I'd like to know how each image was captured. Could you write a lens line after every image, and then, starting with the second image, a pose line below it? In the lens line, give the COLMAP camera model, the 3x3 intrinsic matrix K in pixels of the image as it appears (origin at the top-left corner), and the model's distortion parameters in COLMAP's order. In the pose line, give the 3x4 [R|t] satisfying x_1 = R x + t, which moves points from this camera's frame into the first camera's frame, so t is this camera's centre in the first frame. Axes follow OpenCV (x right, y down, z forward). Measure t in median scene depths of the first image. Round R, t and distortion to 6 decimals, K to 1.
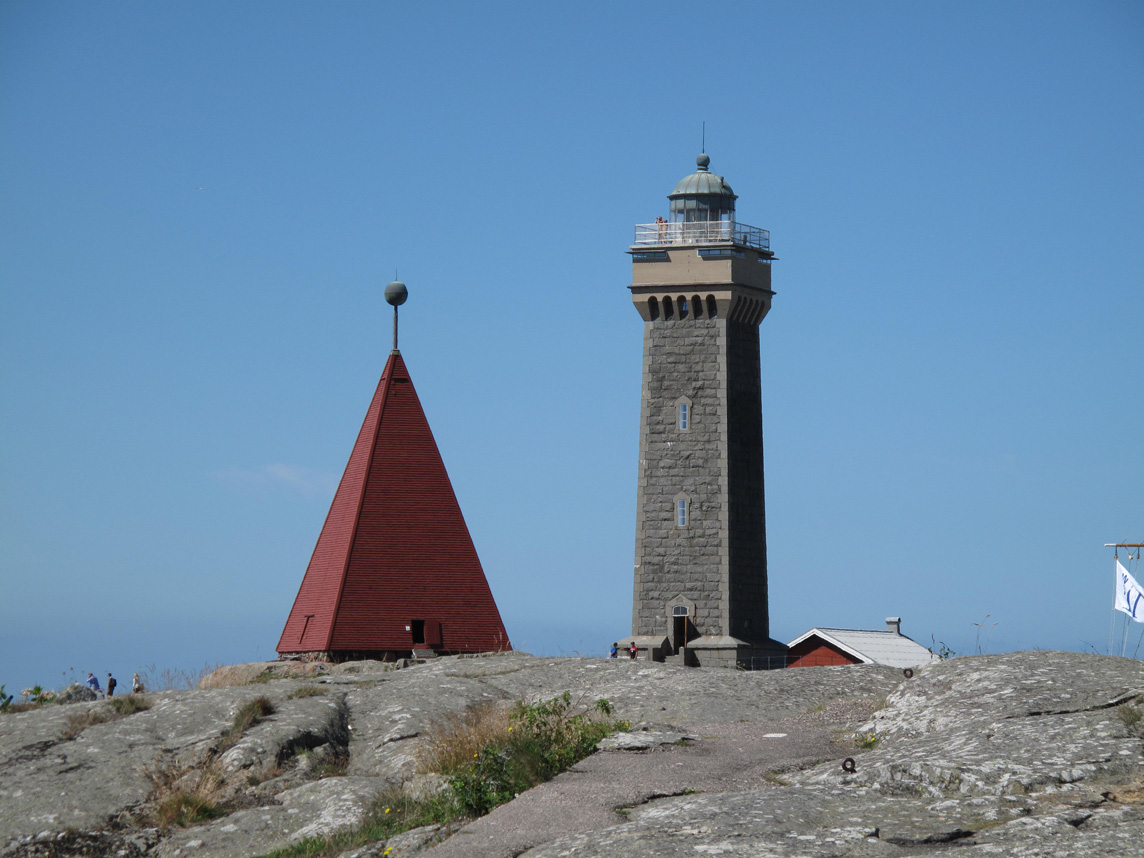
lens RADIAL K [[4673.7, 0, 571.5], [0, 4673.7, 429.9], [0, 0, 1]] dist [0.021707, 0.000000]
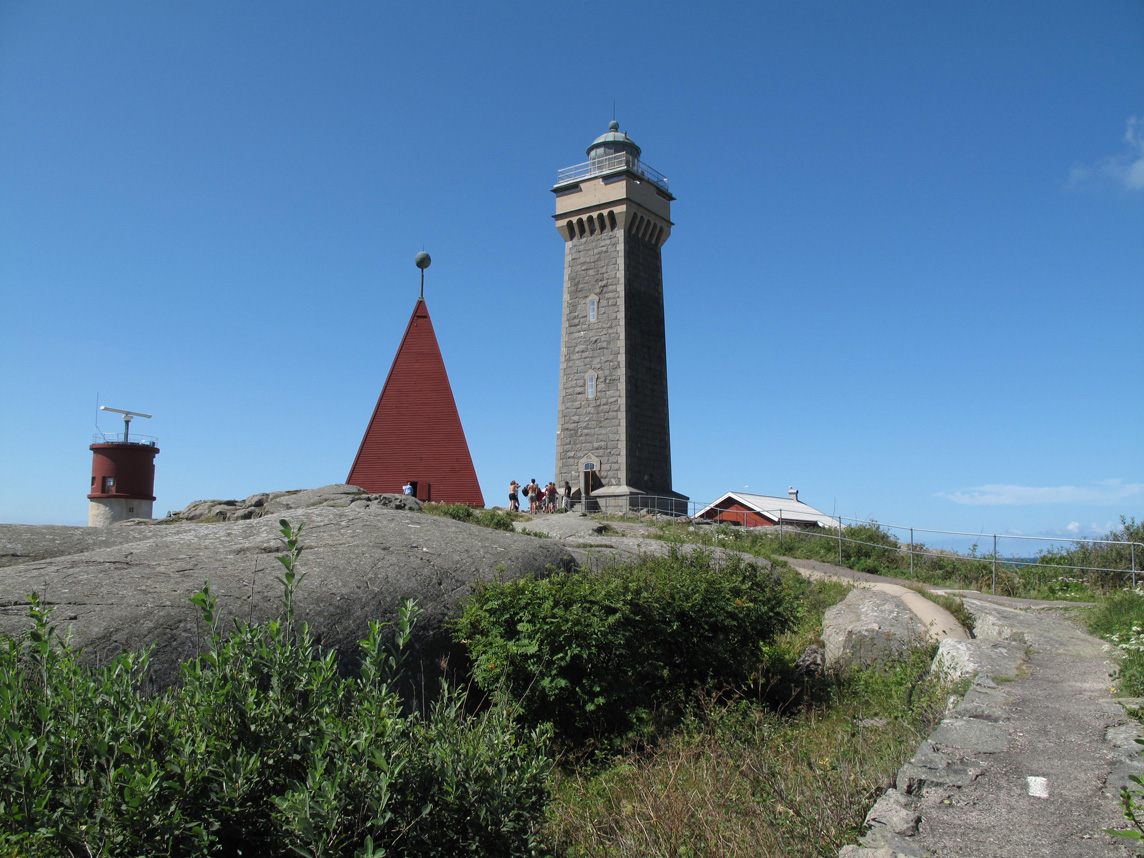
lens RADIAL K [[956.5, 0, 577.9], [0, 956.5, 420.9], [0, 0, 1]] dist [-0.090425, 0.000049]
pose [[0.978329, -0.028111, -0.205140, 0.071326], [0.010960, 0.996383, -0.084267, 0.047702], [0.206767, 0.080193, 0.975098, 0.755705]]
